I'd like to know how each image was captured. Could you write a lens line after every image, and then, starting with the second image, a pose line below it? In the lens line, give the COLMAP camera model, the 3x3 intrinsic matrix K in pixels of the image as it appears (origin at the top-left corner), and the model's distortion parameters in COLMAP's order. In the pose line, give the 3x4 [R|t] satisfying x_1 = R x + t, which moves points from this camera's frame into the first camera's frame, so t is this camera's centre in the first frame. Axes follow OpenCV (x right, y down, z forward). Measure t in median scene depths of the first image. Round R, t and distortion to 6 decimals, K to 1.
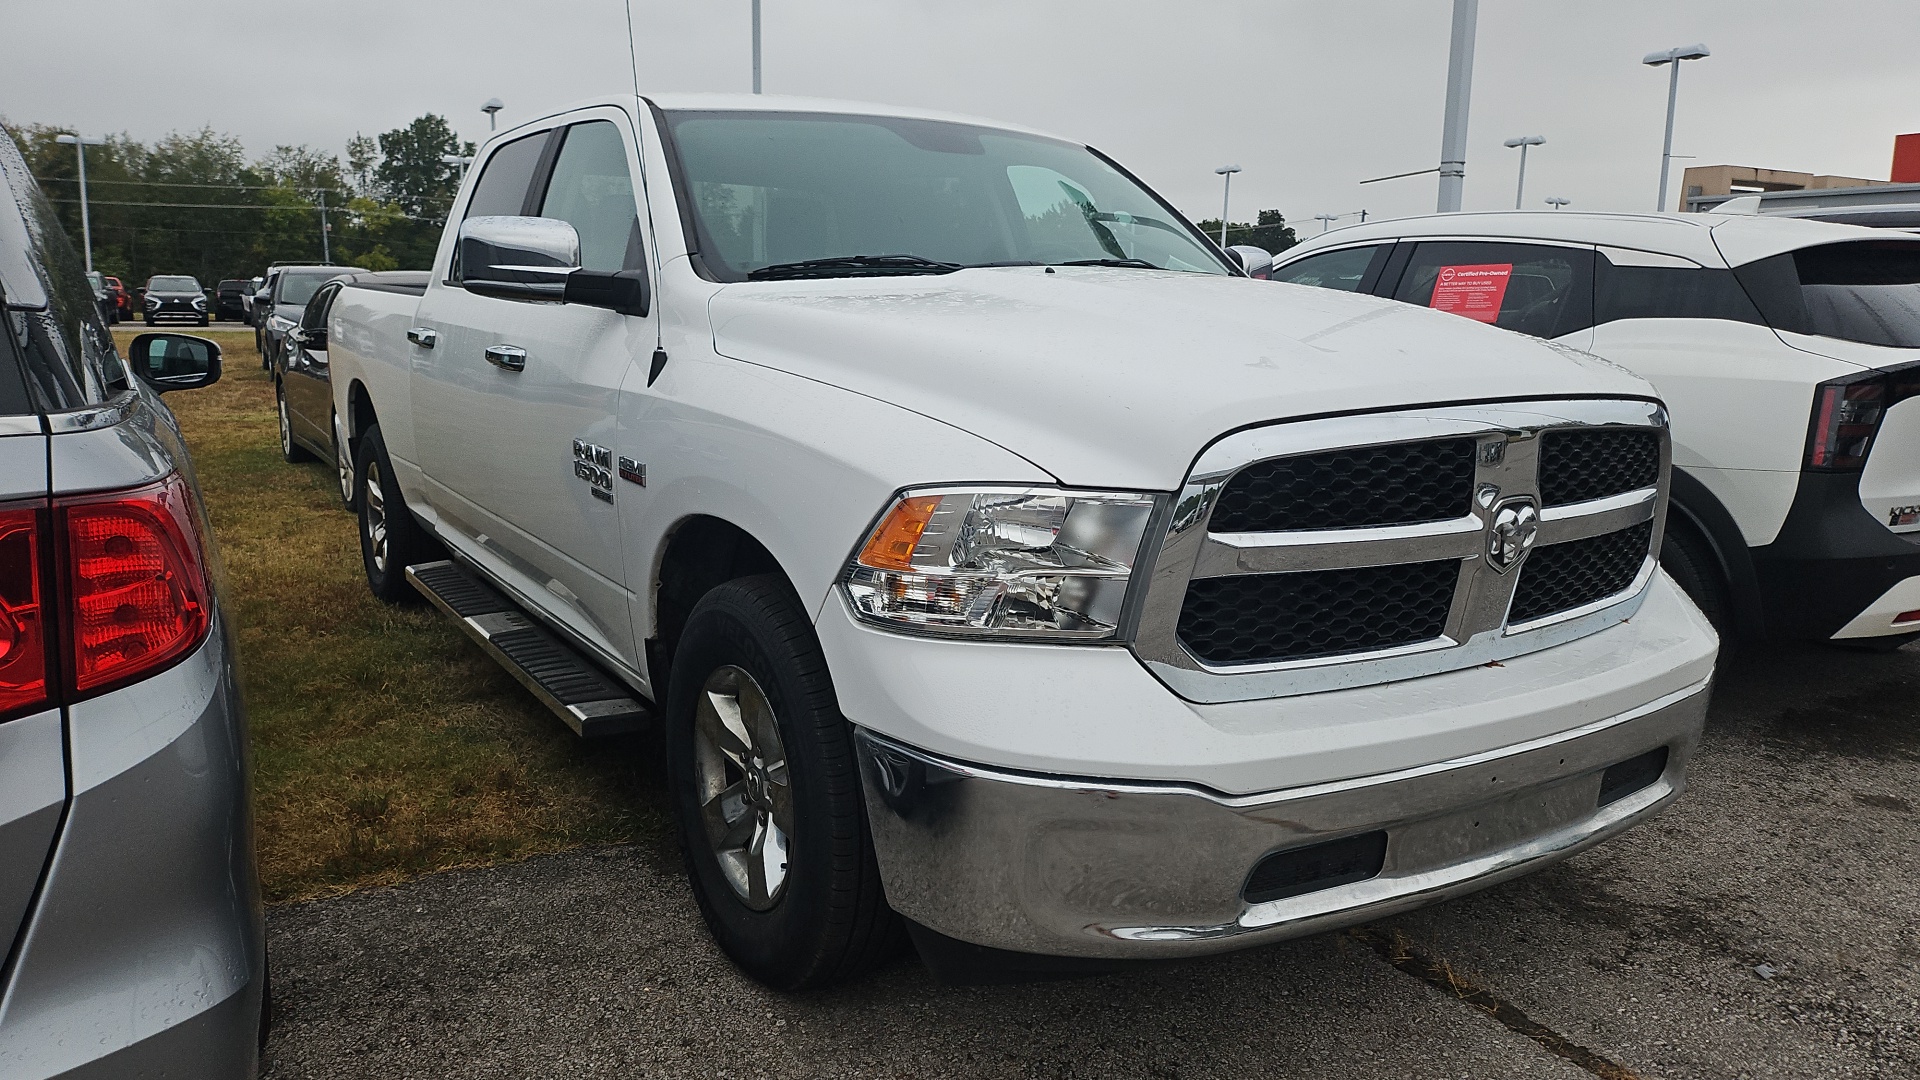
lens RADIAL K [[1363.2, 0, 1002.9], [0, 1363.2, 544.7], [0, 0, 1]] dist [0.067764, -0.056942]
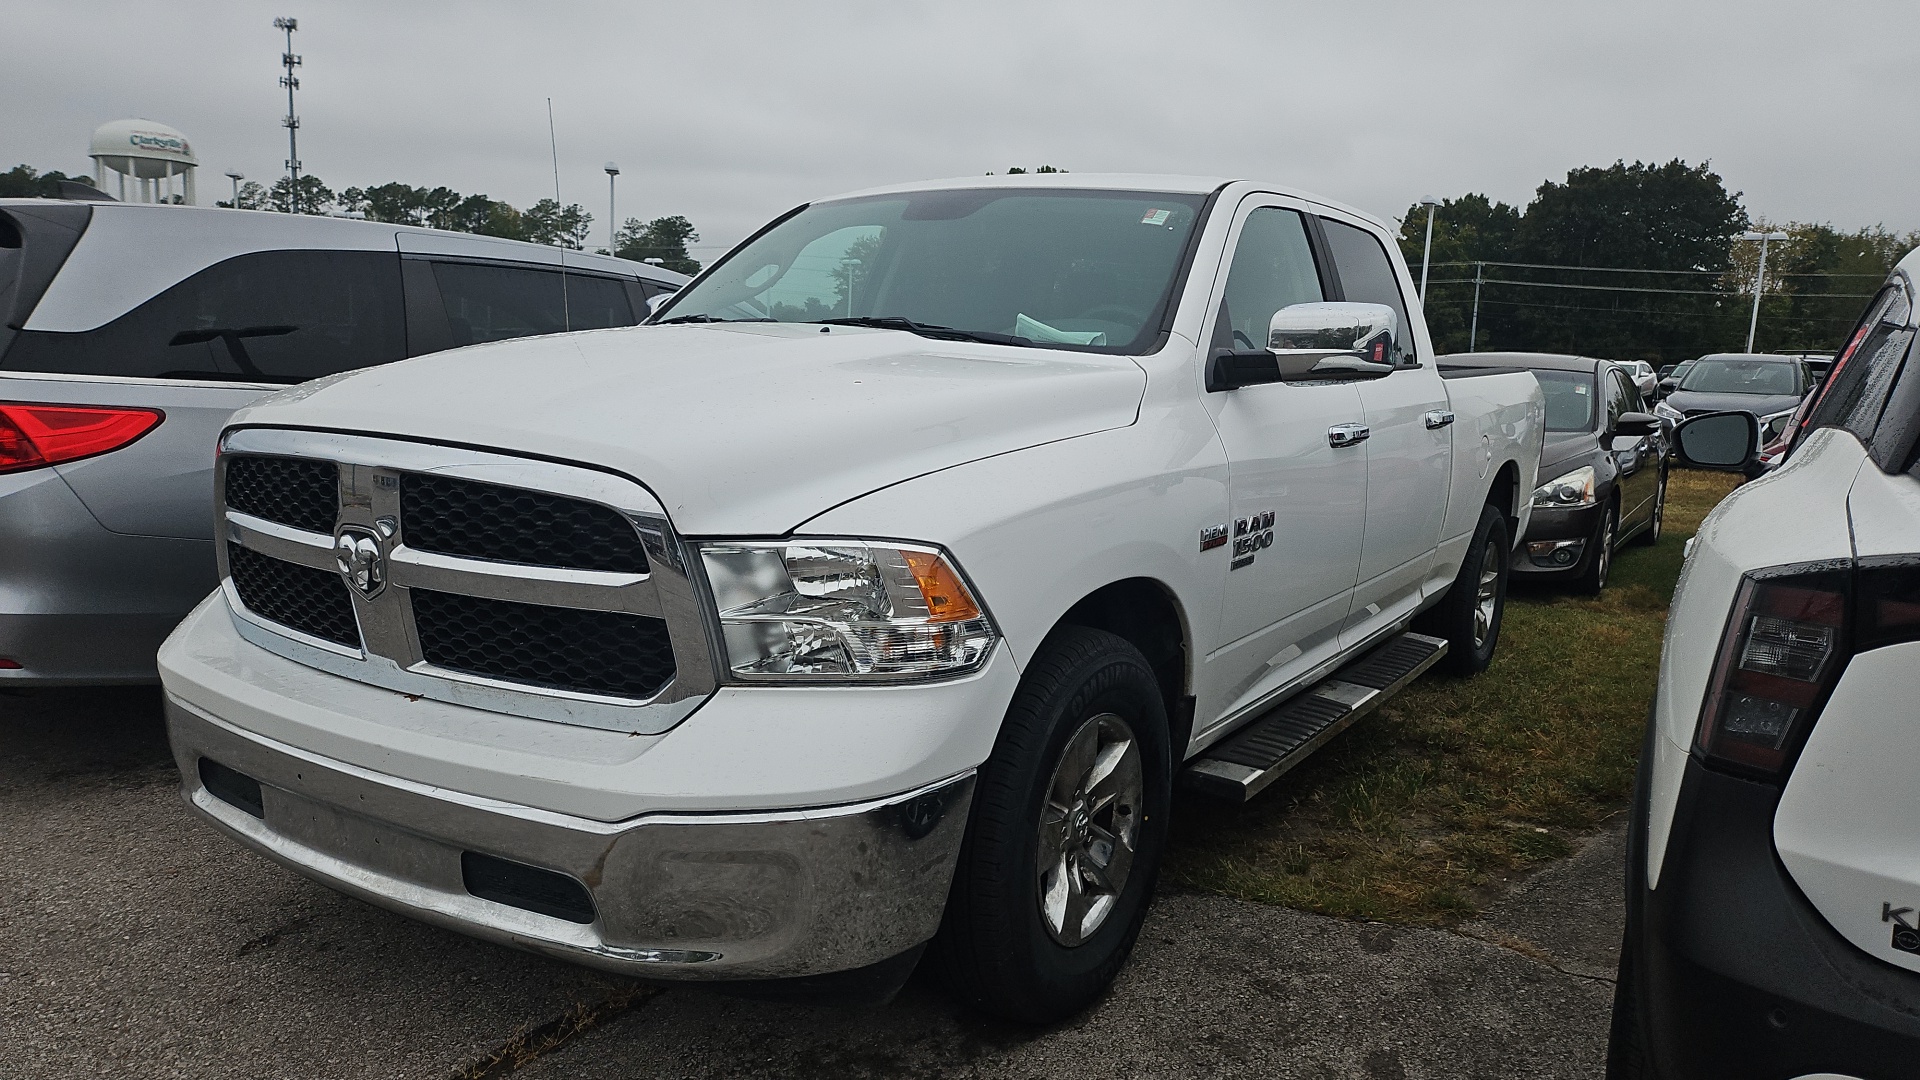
lens RADIAL K [[1363.2, 0, 948.8], [0, 1363.2, 553.0], [0, 0, 1]] dist [0.067764, -0.056942]
pose [[0.405233, 0.140807, -0.903305, 1.382900], [-0.193312, 0.978924, 0.065873, -0.157383], [0.893542, 0.147926, 0.423911, 0.878006]]
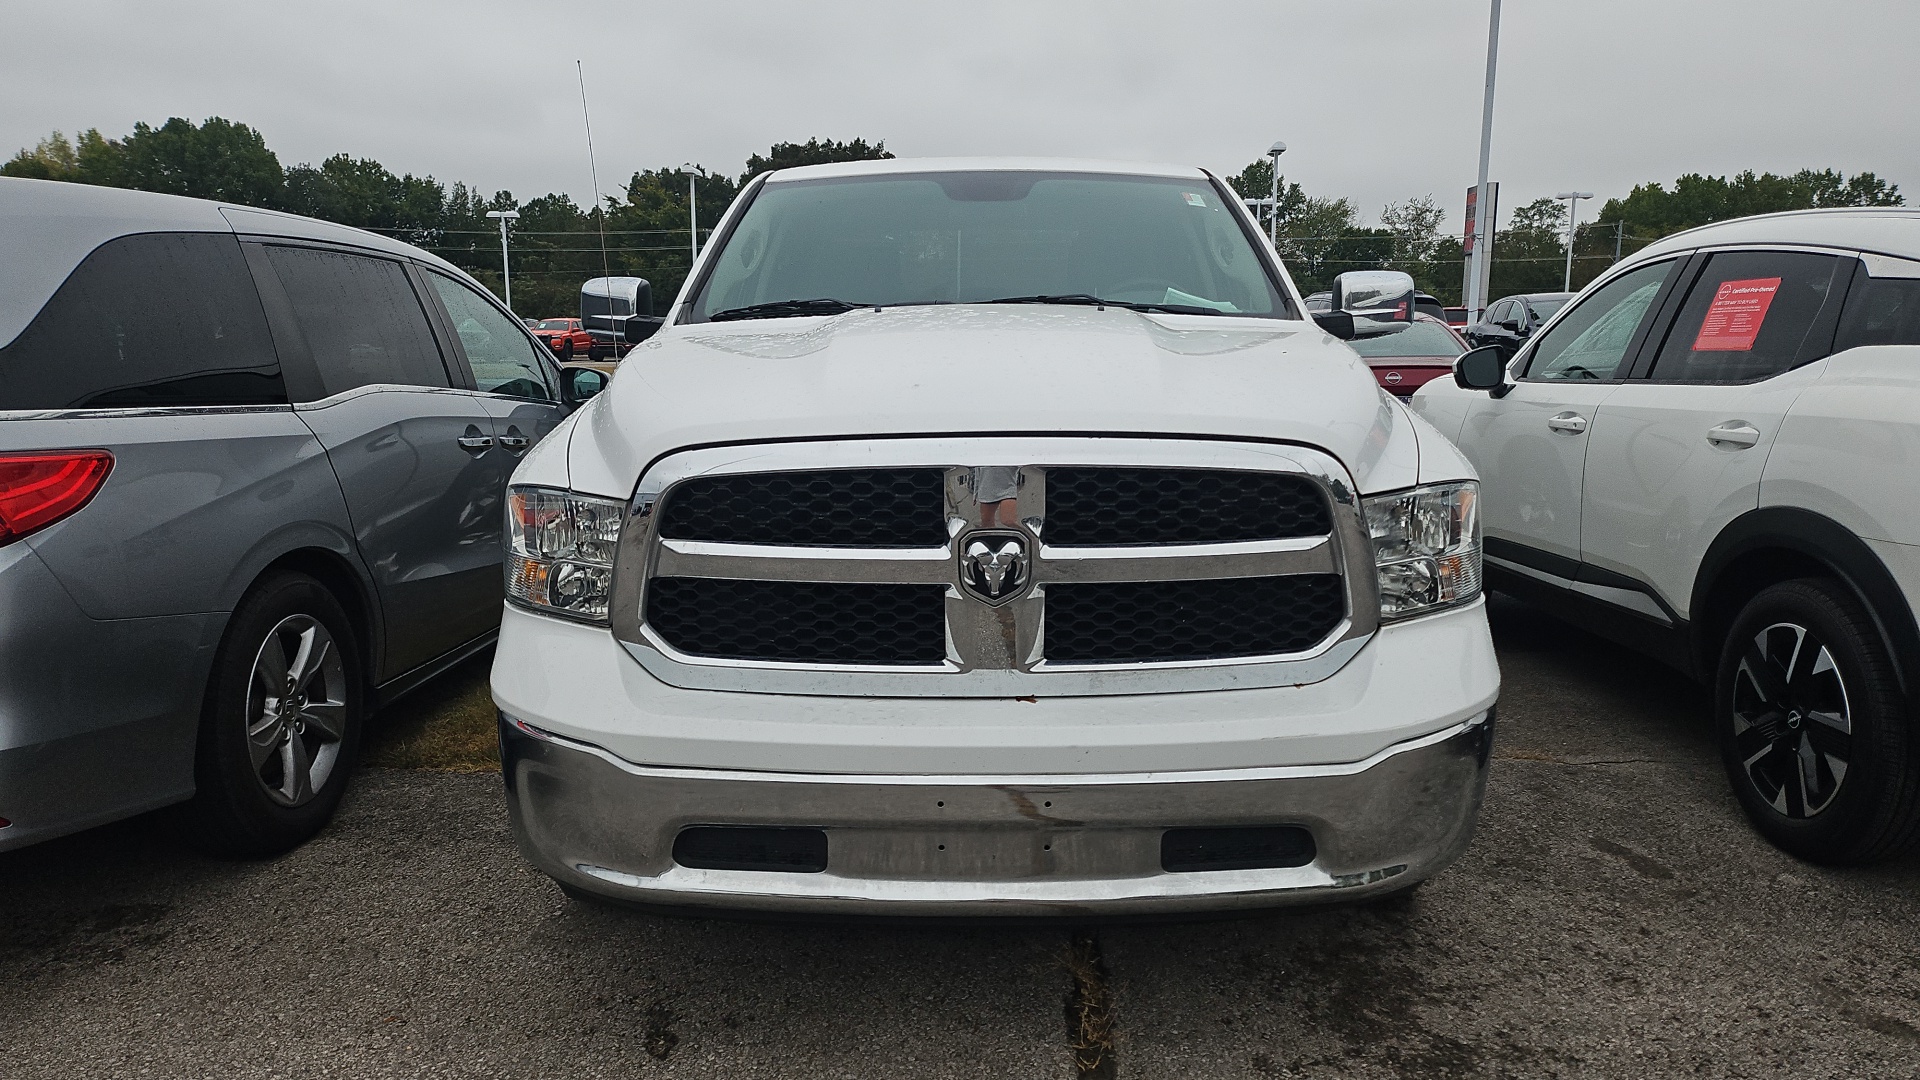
lens RADIAL K [[1363.2, 0, 976.2], [0, 1363.2, 535.6], [0, 0, 1]] dist [0.067764, -0.056942]
pose [[0.828599, 0.069116, -0.555560, 0.839779], [-0.083791, 0.996483, -0.001002, -0.026488], [0.553537, 0.047381, 0.831476, 0.144507]]
